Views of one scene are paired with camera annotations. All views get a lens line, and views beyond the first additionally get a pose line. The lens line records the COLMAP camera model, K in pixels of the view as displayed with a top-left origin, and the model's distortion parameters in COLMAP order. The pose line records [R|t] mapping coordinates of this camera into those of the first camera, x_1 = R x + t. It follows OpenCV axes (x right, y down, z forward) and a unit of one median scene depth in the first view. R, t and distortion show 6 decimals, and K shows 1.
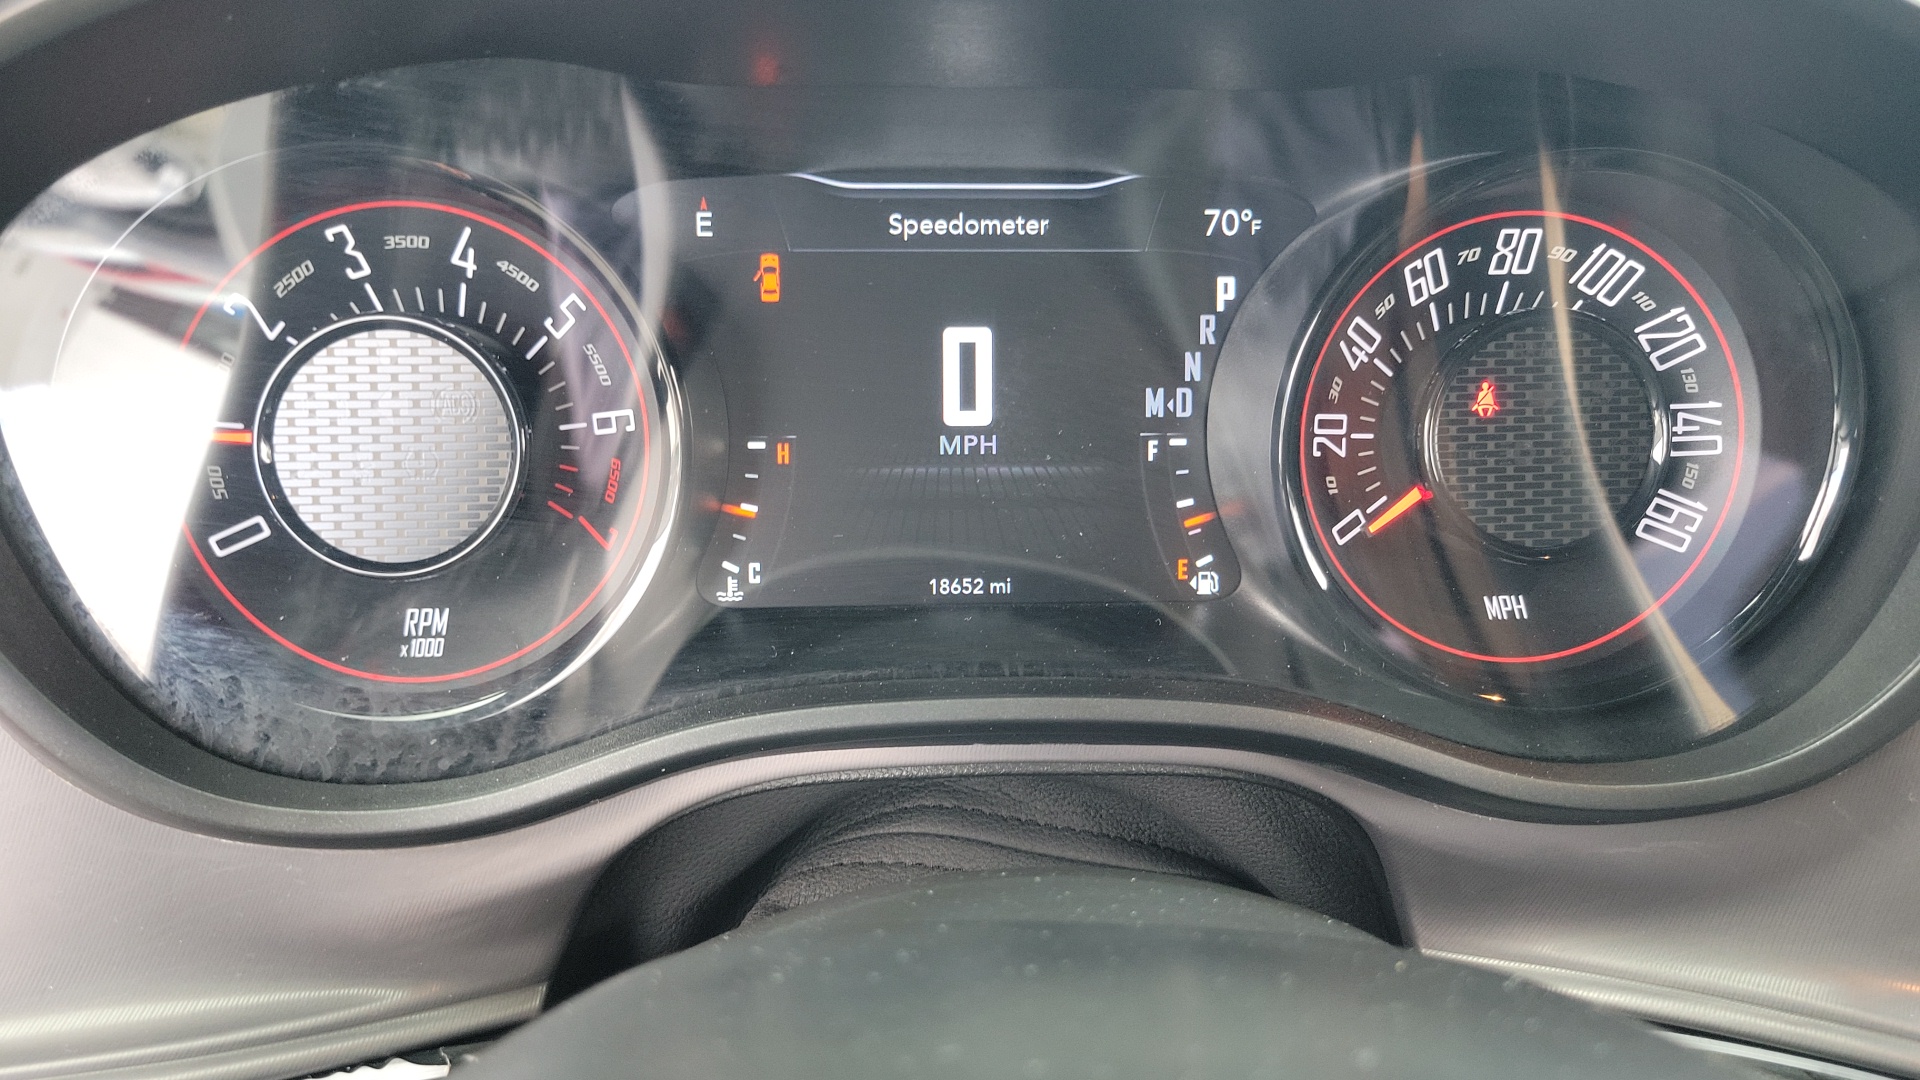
lens RADIAL K [[1495.2, 0, 960.0], [0, 1495.2, 540.0], [0, 0, 1]] dist [0.015881, 0.000662]
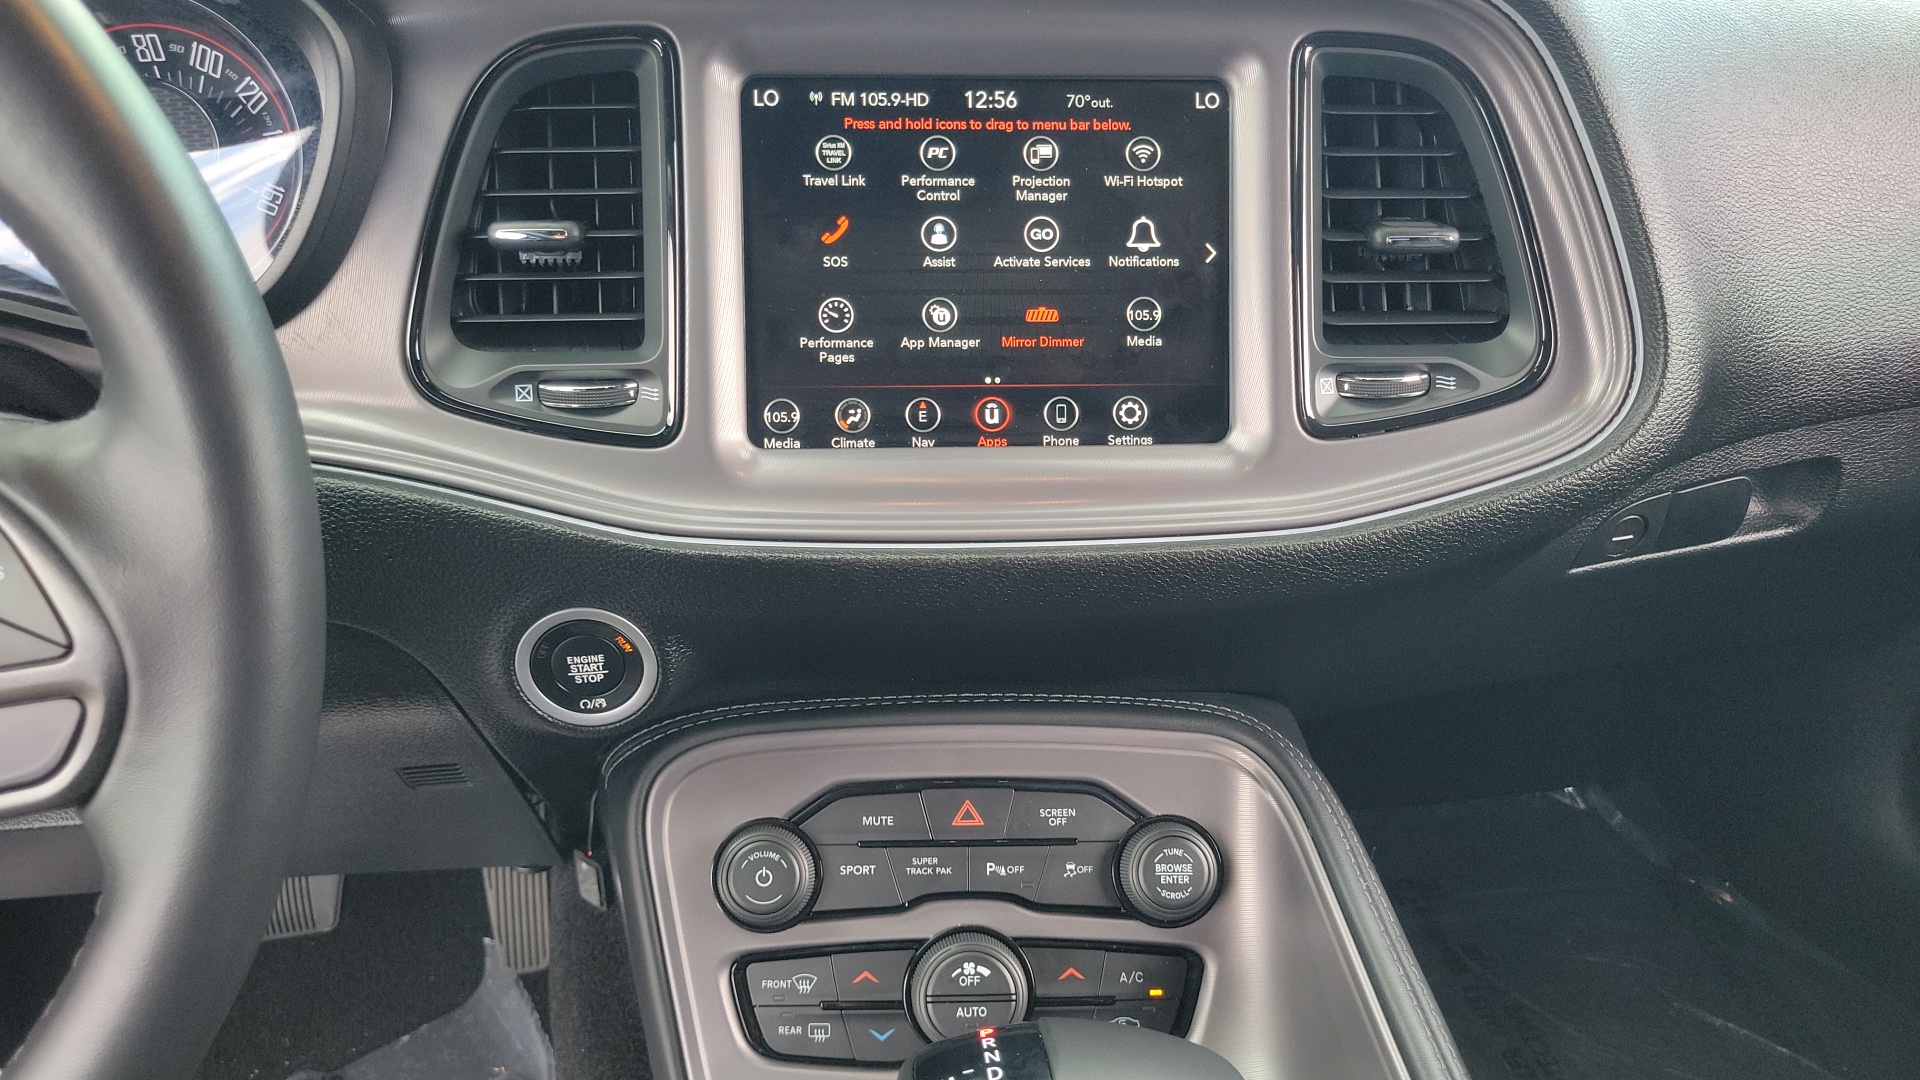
lens RADIAL K [[1495.2, 0, 960.0], [0, 1495.2, 540.0], [0, 0, 1]] dist [0.015881, 0.000662]
pose [[0.988468, -0.076508, 0.130682, 1.041231], [0.063619, 0.992941, 0.100107, 0.271891], [-0.137418, -0.090639, 0.986357, -0.955798]]
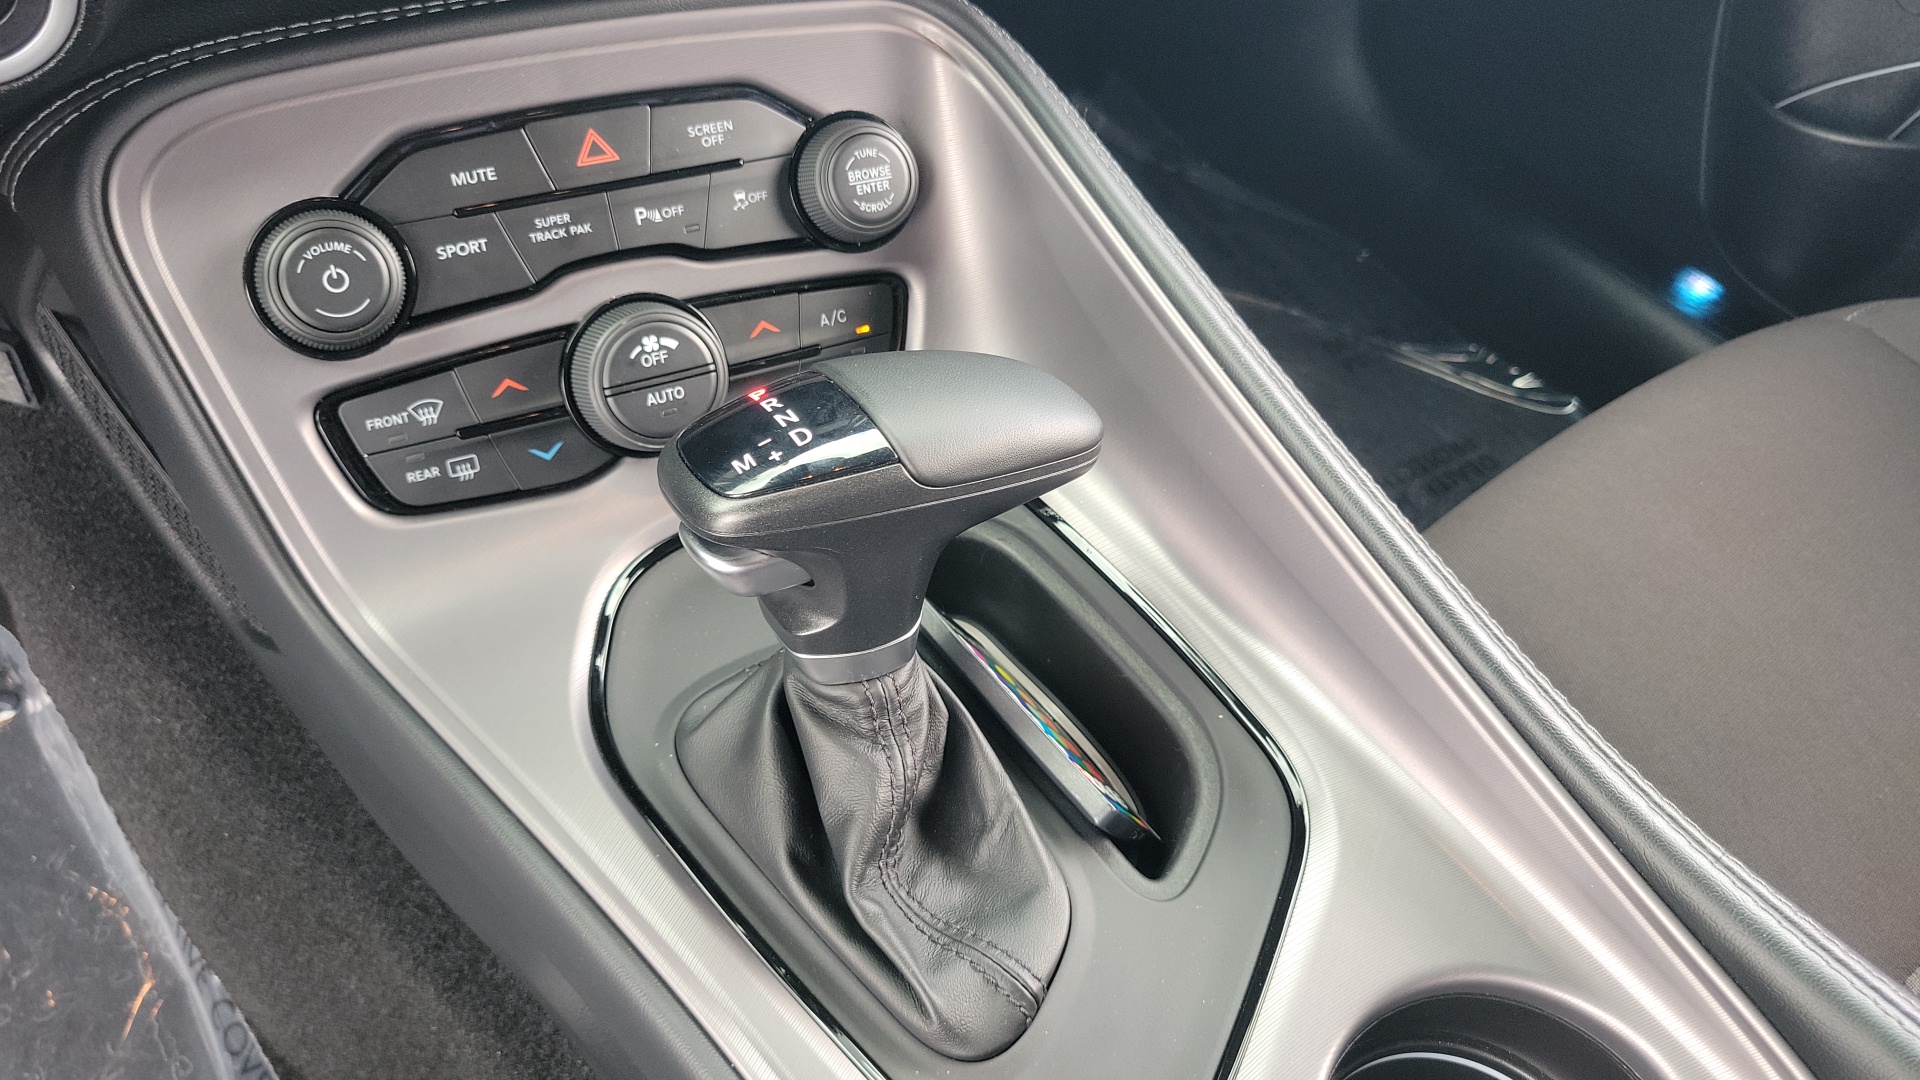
lens RADIAL K [[1495.2, 0, 960.0], [0, 1495.2, 540.0], [0, 0, 1]] dist [0.015881, 0.000662]
pose [[0.830226, -0.358384, 0.426949, 0.825047], [0.116017, 0.860250, 0.496497, 0.467109], [-0.545219, -0.362672, 0.755781, -0.495695]]
